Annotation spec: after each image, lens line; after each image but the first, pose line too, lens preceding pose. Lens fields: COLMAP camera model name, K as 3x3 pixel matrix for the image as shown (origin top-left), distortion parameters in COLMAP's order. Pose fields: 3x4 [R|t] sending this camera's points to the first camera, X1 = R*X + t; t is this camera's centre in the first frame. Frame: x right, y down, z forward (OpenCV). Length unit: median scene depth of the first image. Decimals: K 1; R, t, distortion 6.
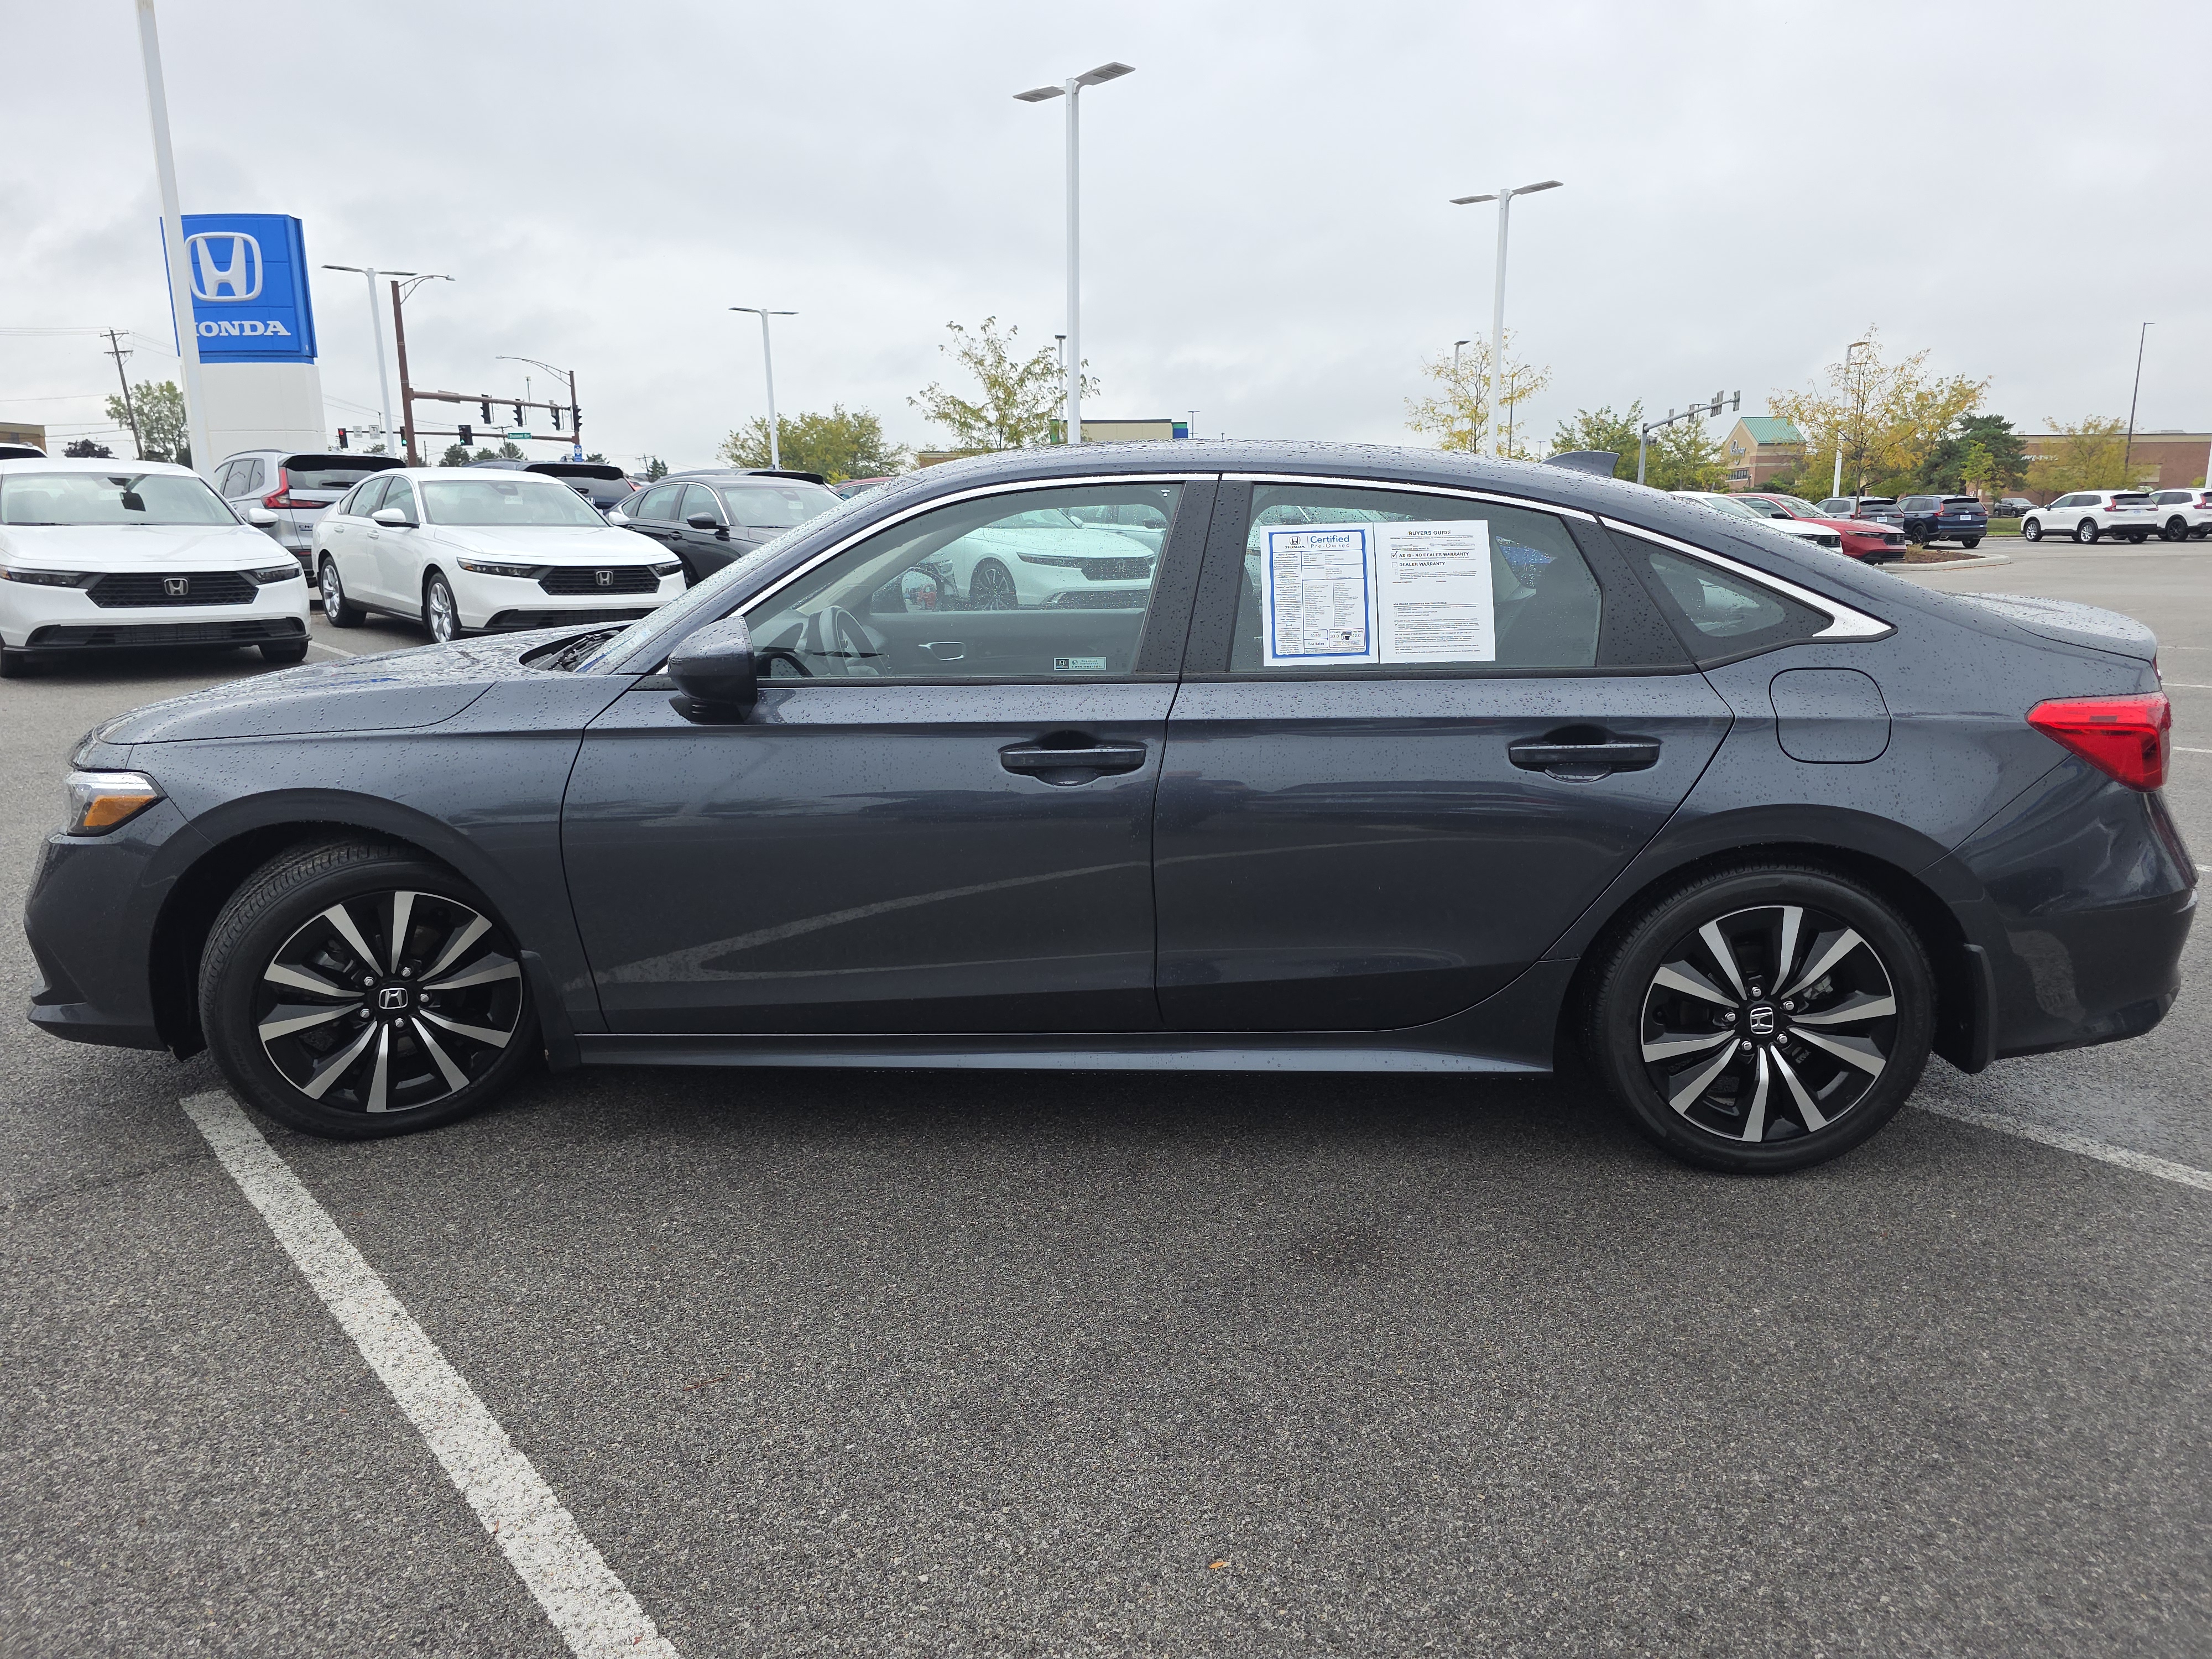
lens RADIAL K [[1503.0, 0, 1118.4], [0, 1503.0, 866.5], [0, 0, 1]] dist [0.066433, -0.086904]
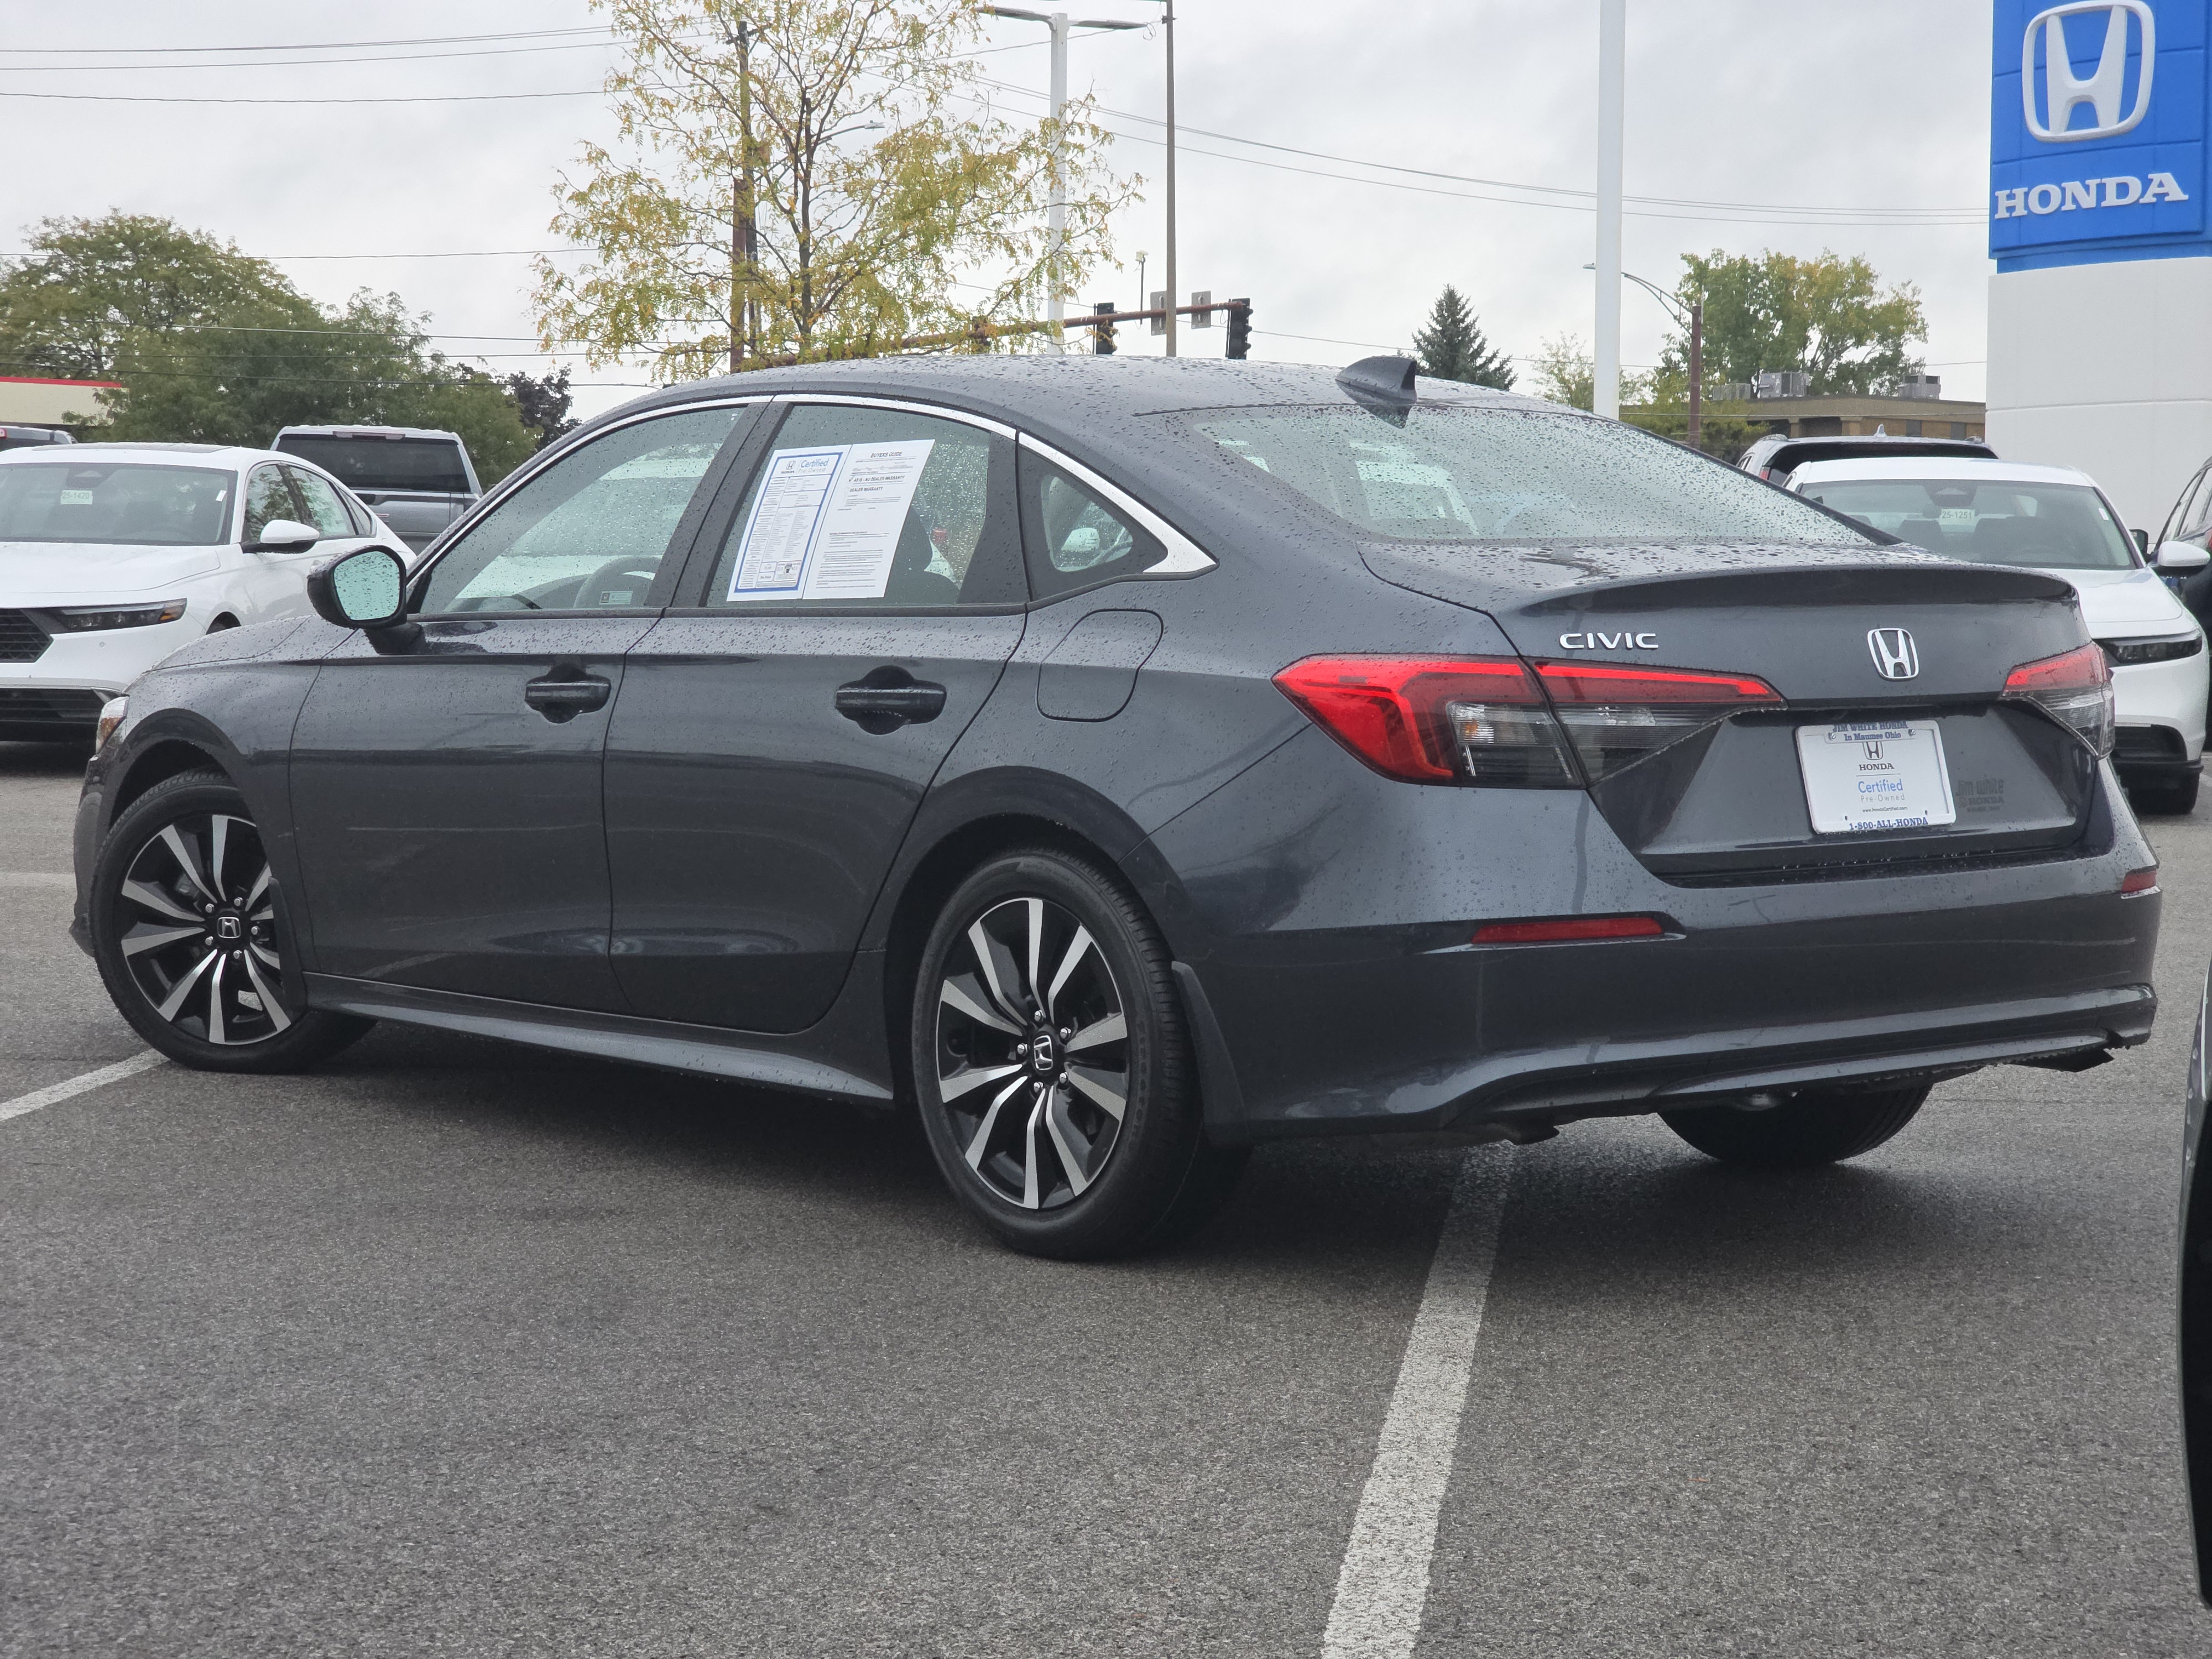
lens RADIAL K [[4366.0, 0, 1106.0], [0, 4366.0, 829.5], [0, 0, 1]] dist [-0.412352, 3.304981]
pose [[0.646952, 0.045480, -0.761174, 2.126550], [-0.180016, 0.979114, -0.094501, 0.192830], [0.740978, 0.198160, 0.641626, -0.431735]]
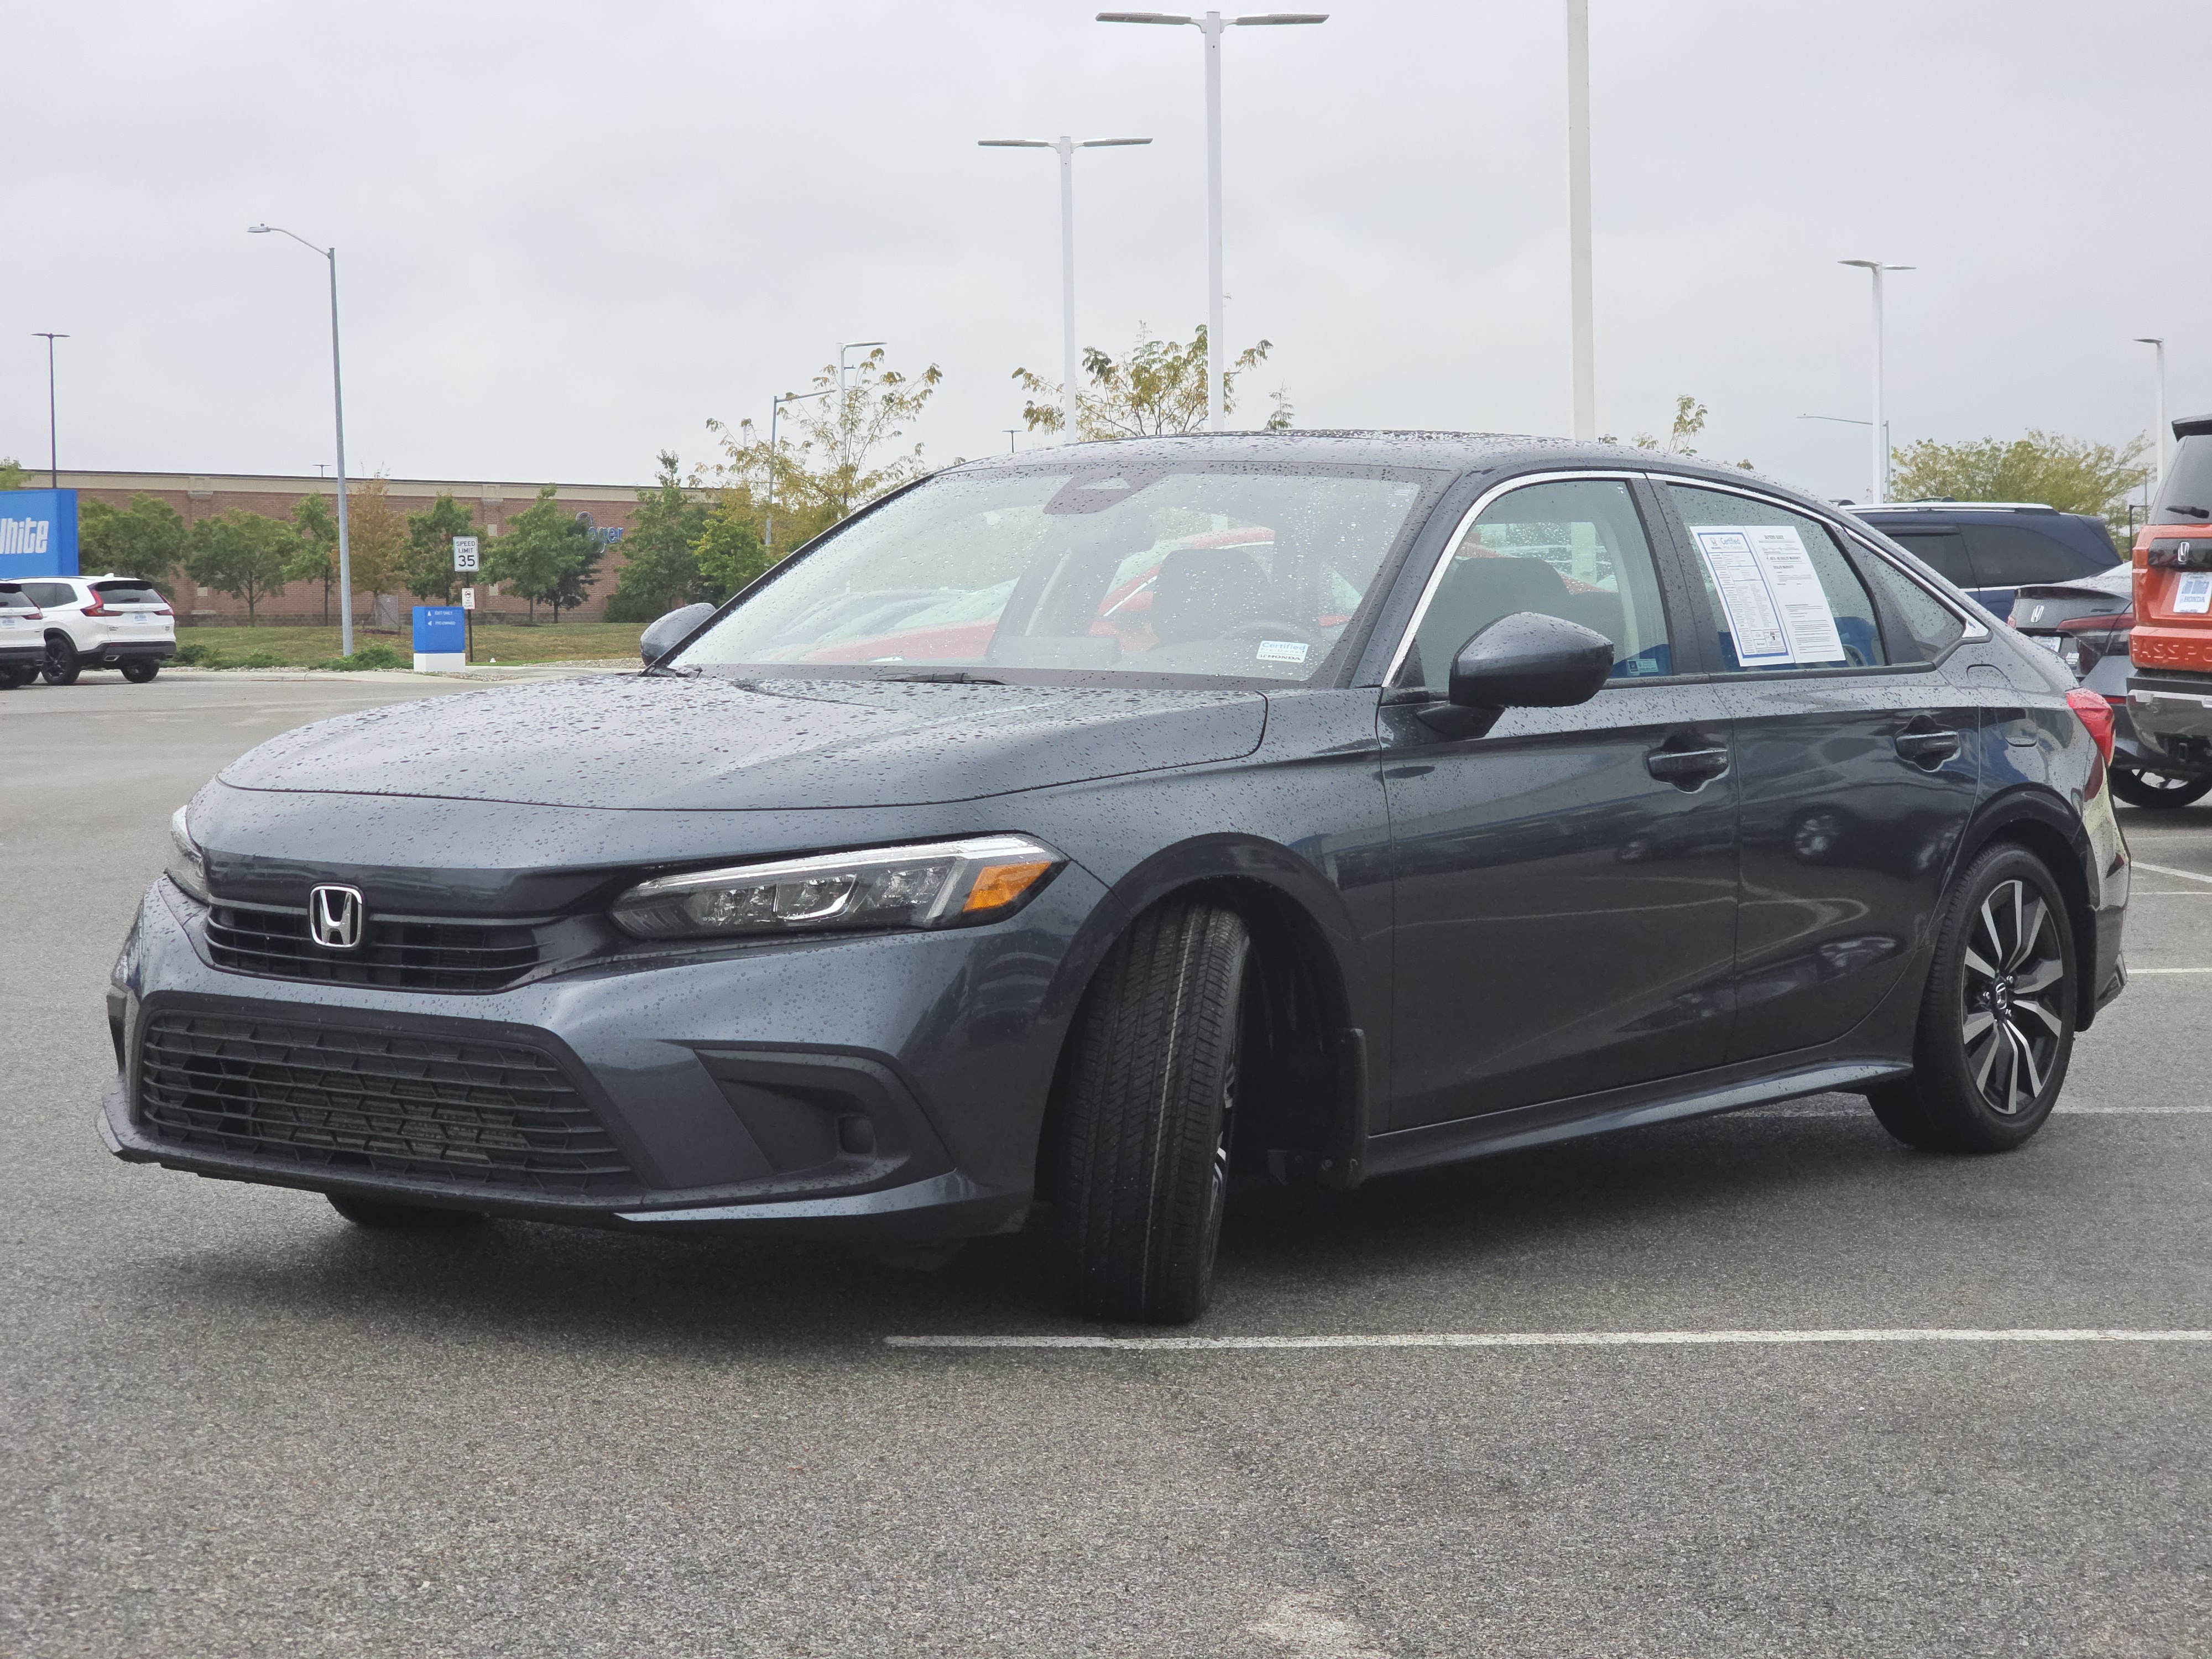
lens RADIAL K [[4366.0, 0, 1106.0], [0, 4366.0, 829.5], [0, 0, 1]] dist [-0.412352, 3.304981]
pose [[0.556505, -0.037584, 0.829994, -2.374522], [0.192981, 0.977503, -0.085129, 0.122176], [-0.808122, 0.207548, 0.551238, -0.169135]]
